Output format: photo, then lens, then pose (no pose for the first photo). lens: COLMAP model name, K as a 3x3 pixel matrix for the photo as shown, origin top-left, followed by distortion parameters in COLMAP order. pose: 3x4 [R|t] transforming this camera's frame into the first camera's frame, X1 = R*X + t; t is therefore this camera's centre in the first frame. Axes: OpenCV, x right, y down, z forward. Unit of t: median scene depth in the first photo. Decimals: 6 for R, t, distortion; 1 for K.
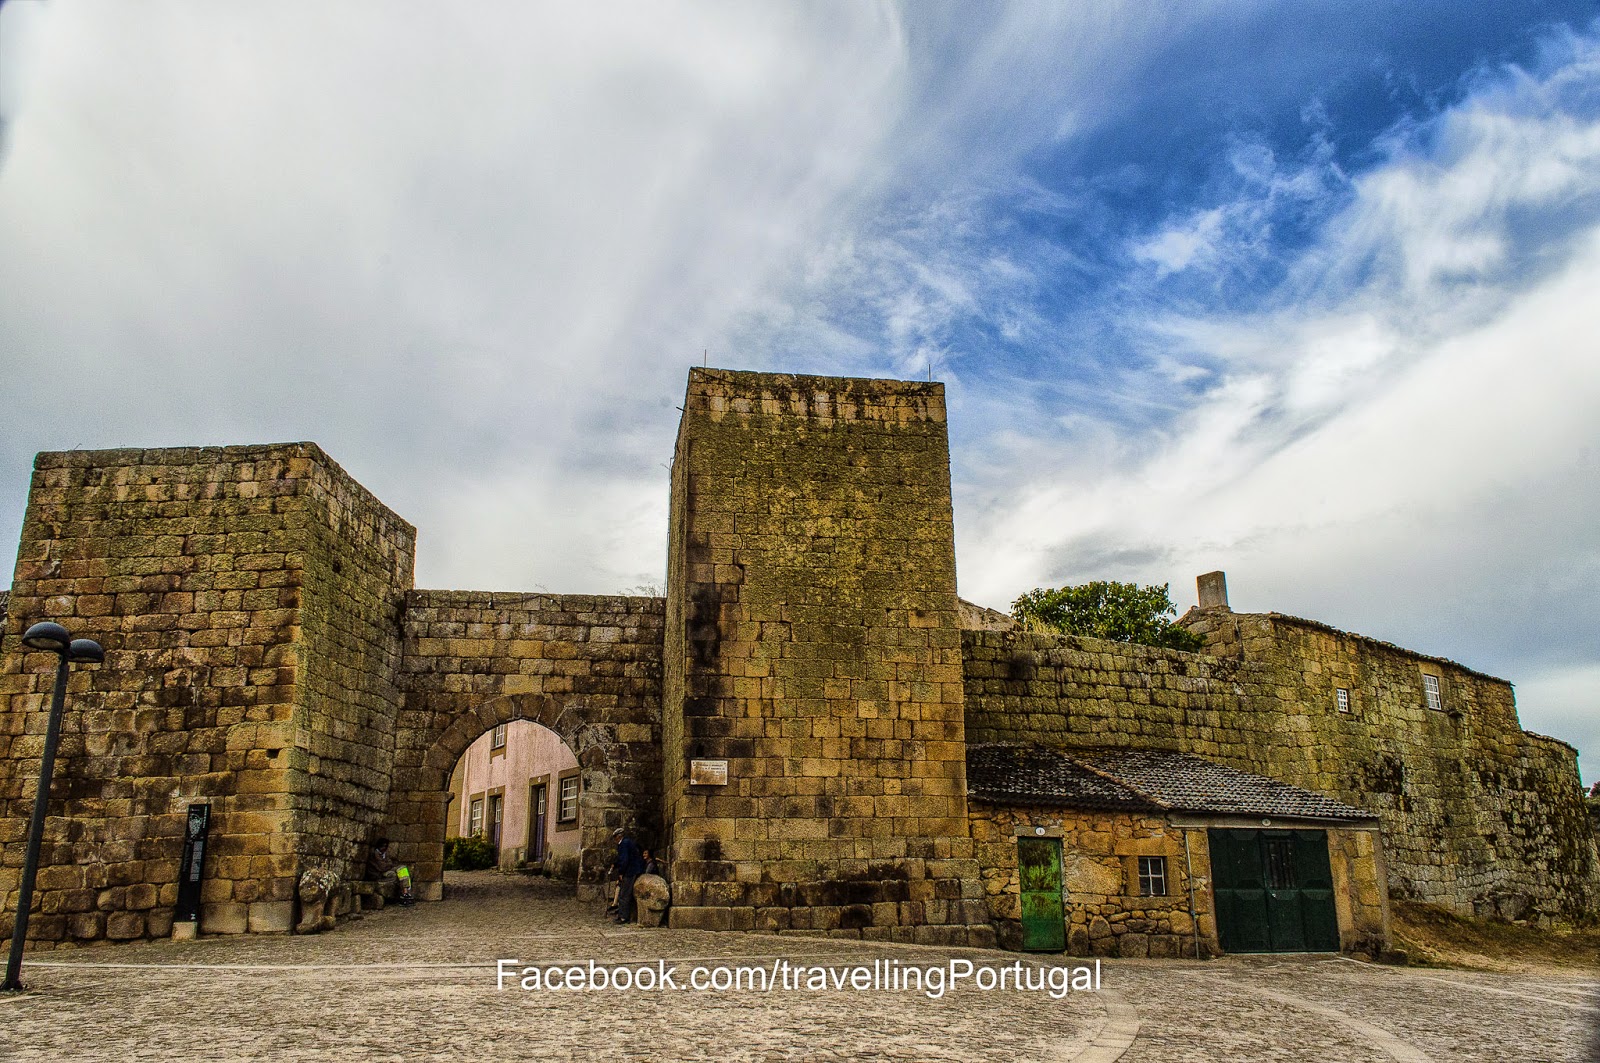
lens RADIAL K [[1273.0, 0, 800.0], [0, 1273.0, 531.5], [0, 0, 1]] dist [0.067007, -0.062296]
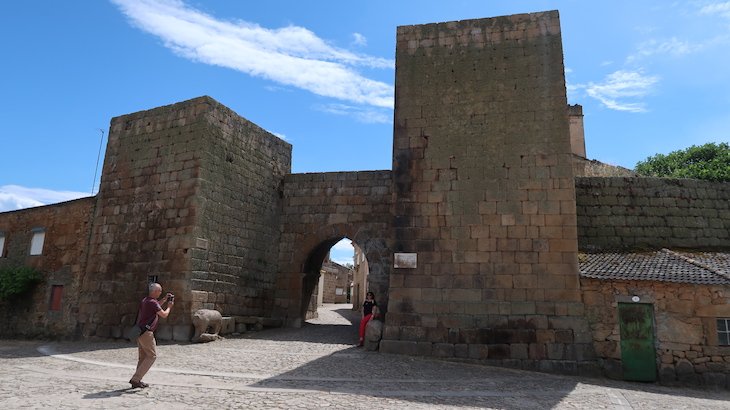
lens RADIAL K [[495.9, 0, 373.6], [0, 495.9, 205.9], [0, 0, 1]] dist [-0.028397, 0.002944]
pose [[0.918907, -0.052801, -0.390926, 0.140251], [0.071208, 0.996924, 0.032729, 0.092415], [0.387995, -0.057912, 0.919840, 0.390735]]
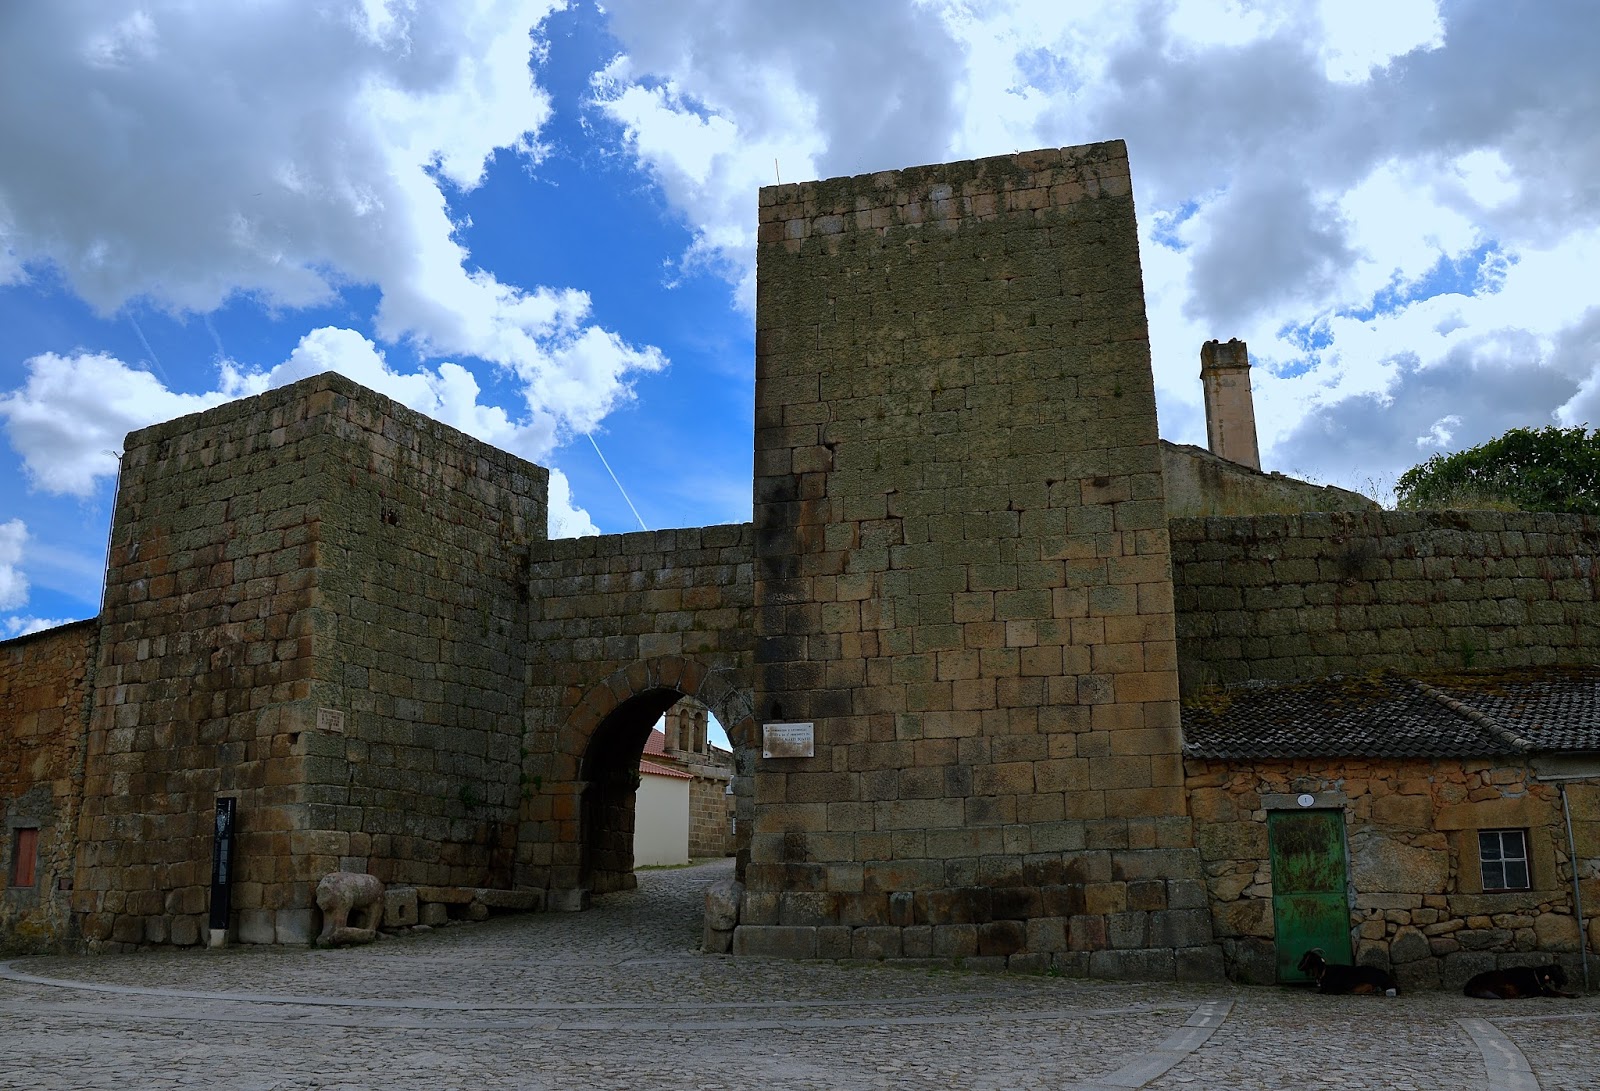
lens RADIAL K [[1332.0, 0, 860.8], [0, 1332.0, 584.2], [0, 0, 1]] dist [-0.176124, 0.096582]
pose [[0.917474, -0.100376, -0.384922, 0.246638], [0.119218, 0.992545, 0.025335, 0.087942], [0.379510, -0.069134, 0.922601, 0.340469]]
